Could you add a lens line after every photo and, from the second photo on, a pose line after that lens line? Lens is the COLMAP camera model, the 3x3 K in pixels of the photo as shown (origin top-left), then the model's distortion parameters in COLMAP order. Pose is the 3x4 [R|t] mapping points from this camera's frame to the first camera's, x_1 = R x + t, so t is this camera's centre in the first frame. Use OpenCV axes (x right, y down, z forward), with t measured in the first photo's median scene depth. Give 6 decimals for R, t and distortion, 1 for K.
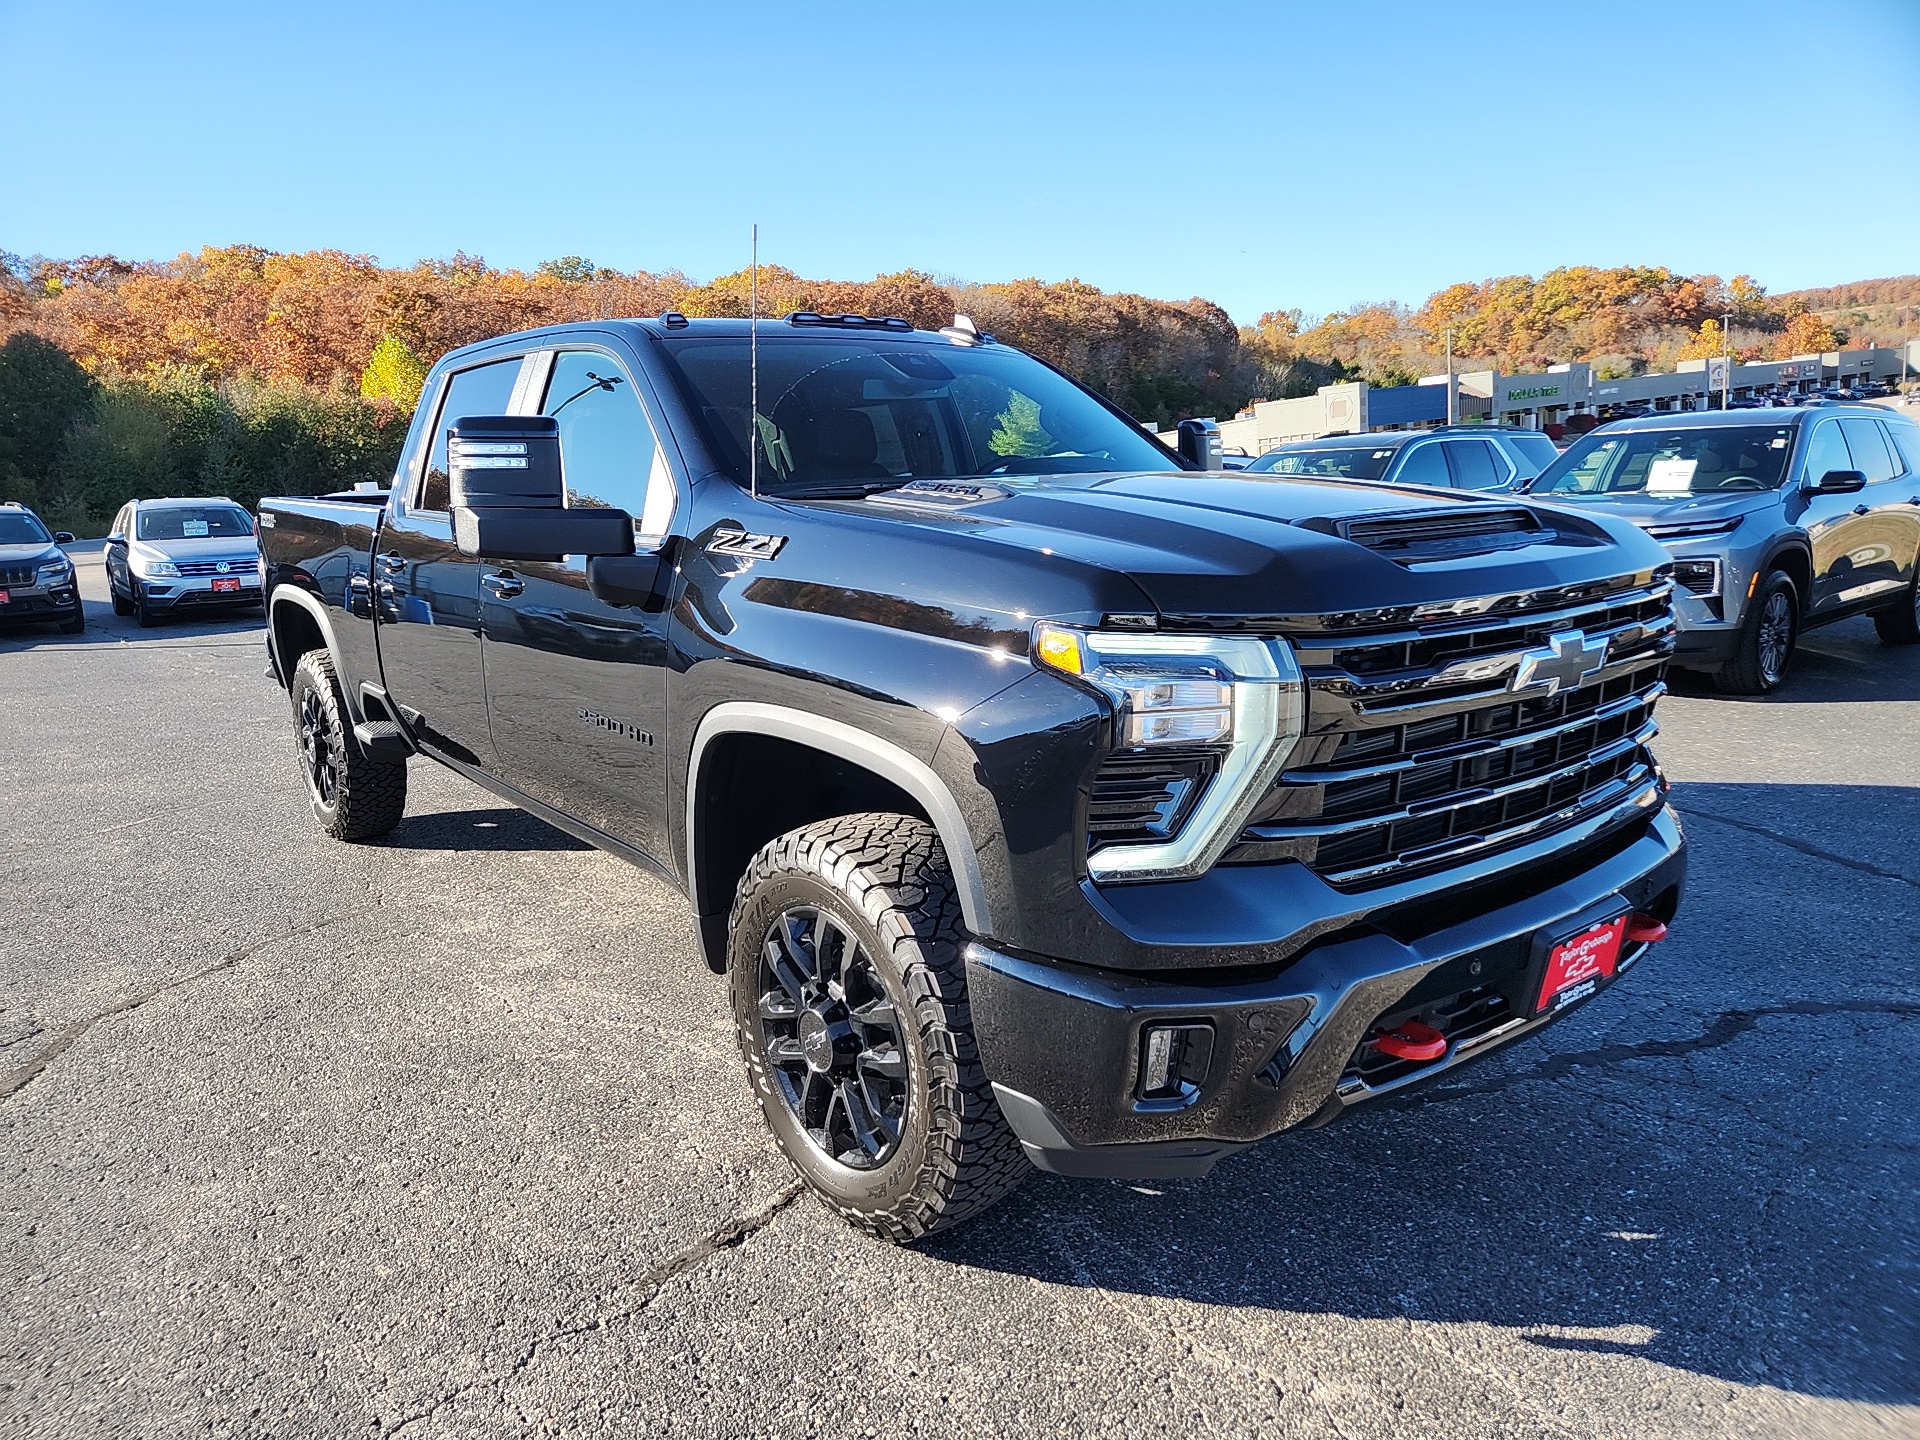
lens RADIAL K [[1269.3, 0, 960.0], [0, 1269.3, 720.0], [0, 0, 1]] dist [0.084282, -0.070691]
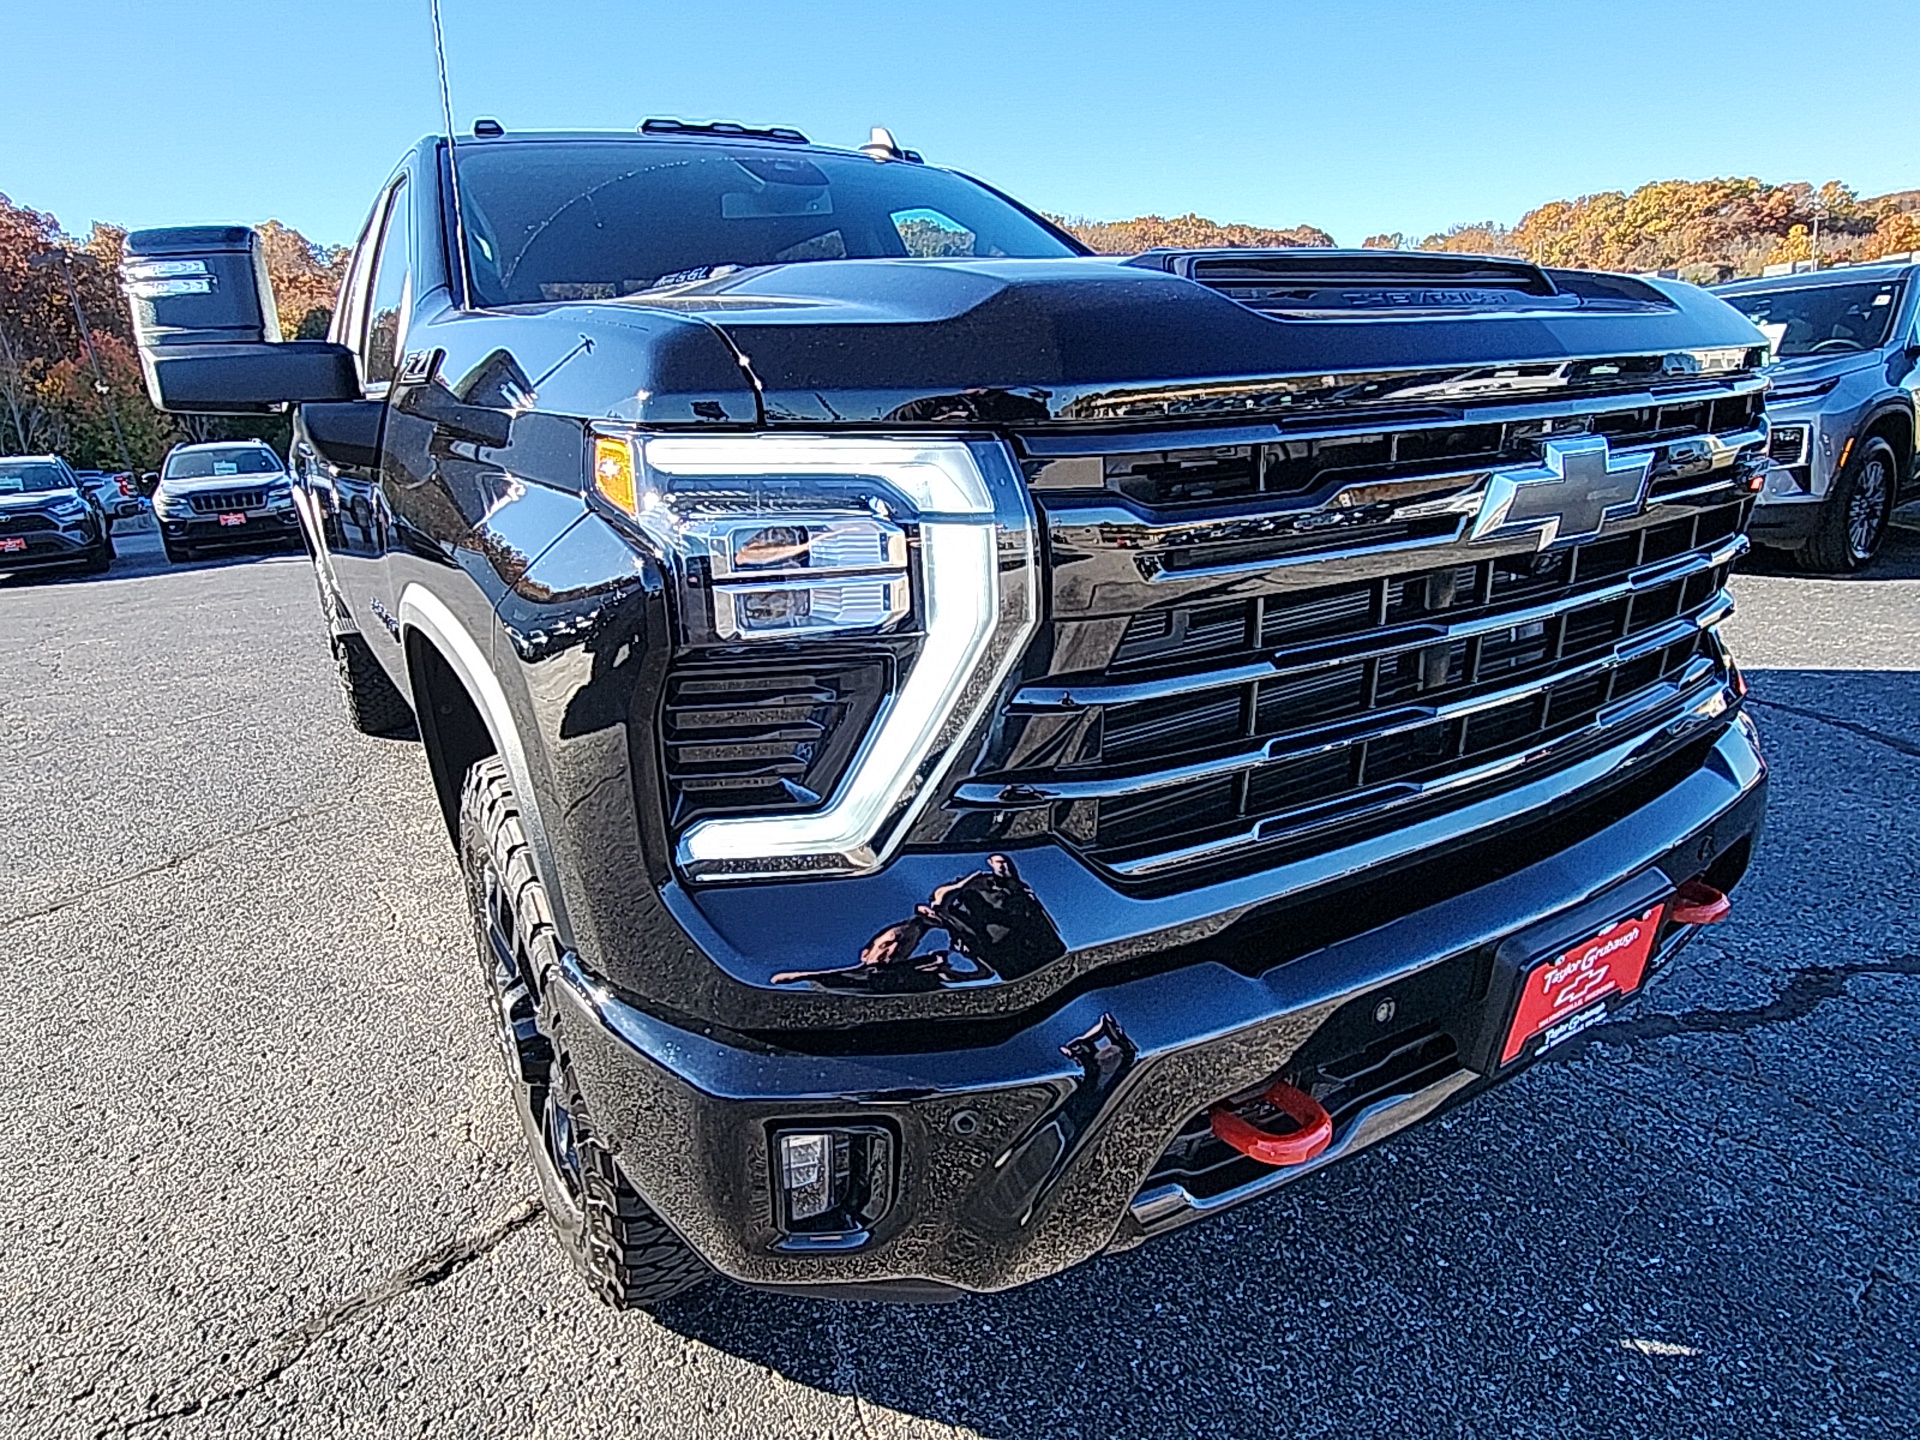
lens RADIAL K [[1087.7, 0, 958.2], [0, 1087.7, 708.6], [0, 0, 1]] dist [0.002656, 0.001576]
pose [[0.992841, -0.001993, -0.119426, 0.219926], [0.012486, 0.996115, 0.087175, 0.006444], [0.118788, -0.088043, 0.989009, 0.409691]]
